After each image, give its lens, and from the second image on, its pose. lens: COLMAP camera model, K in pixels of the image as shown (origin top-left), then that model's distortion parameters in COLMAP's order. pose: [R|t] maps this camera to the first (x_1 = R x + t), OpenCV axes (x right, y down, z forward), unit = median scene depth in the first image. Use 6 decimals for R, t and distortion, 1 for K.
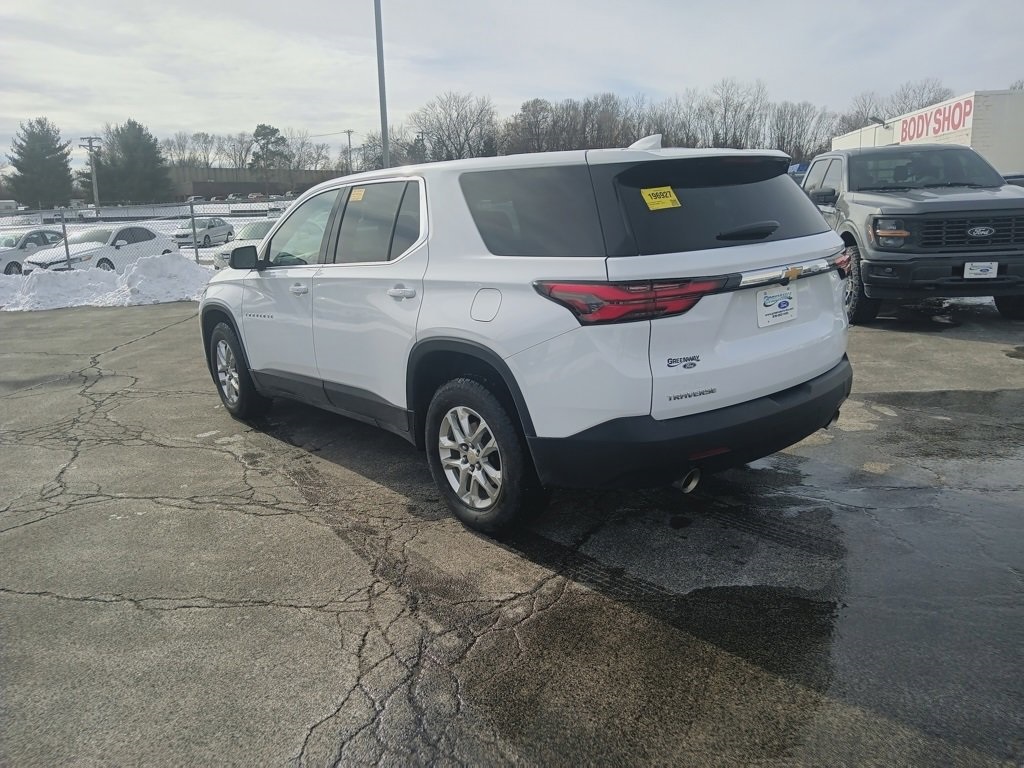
lens RADIAL K [[782.9, 0, 515.5], [0, 782.9, 392.3], [0, 0, 1]] dist [0.042125, -0.065825]
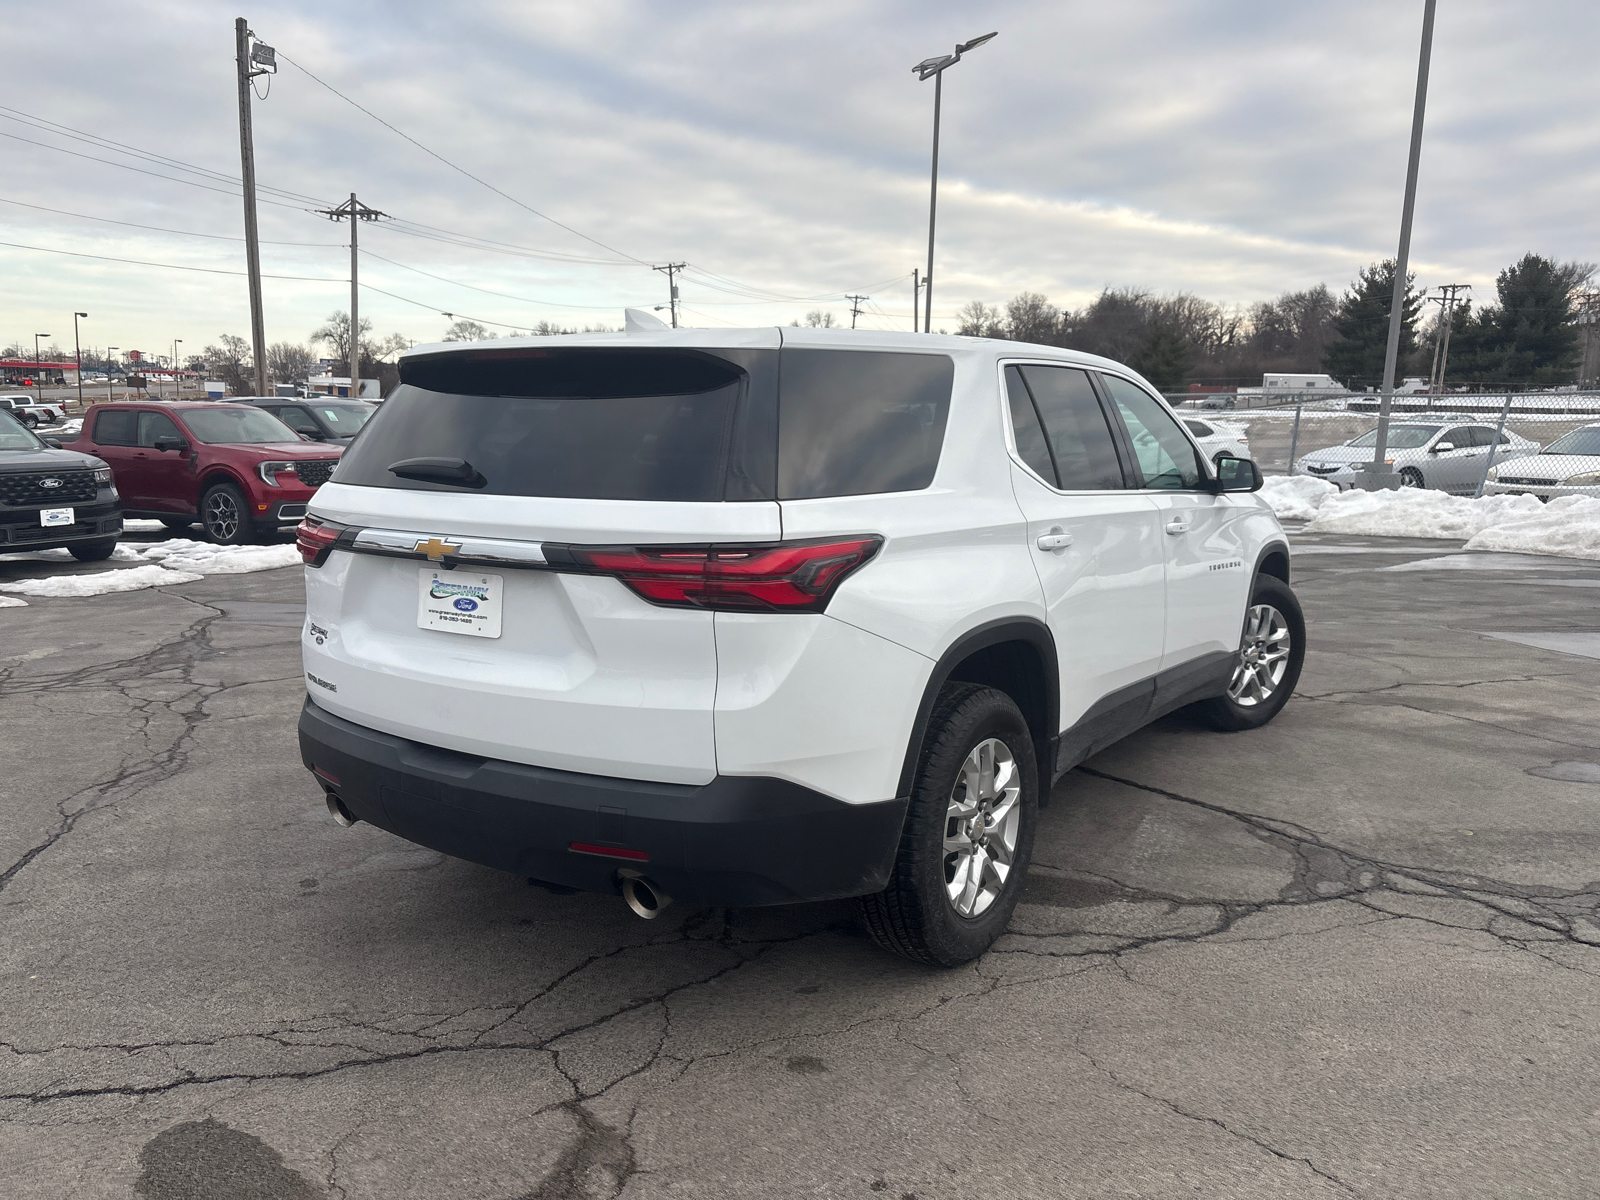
lens RADIAL K [[1223.3, 0, 776.0], [0, 1223.3, 592.8], [0, 0, 1]] dist [0.042125, -0.065825]
pose [[0.246391, 0.191660, -0.950031, 1.117662], [-0.246889, 0.960324, 0.129706, -0.261797], [0.937197, 0.202594, 0.283934, 0.857985]]
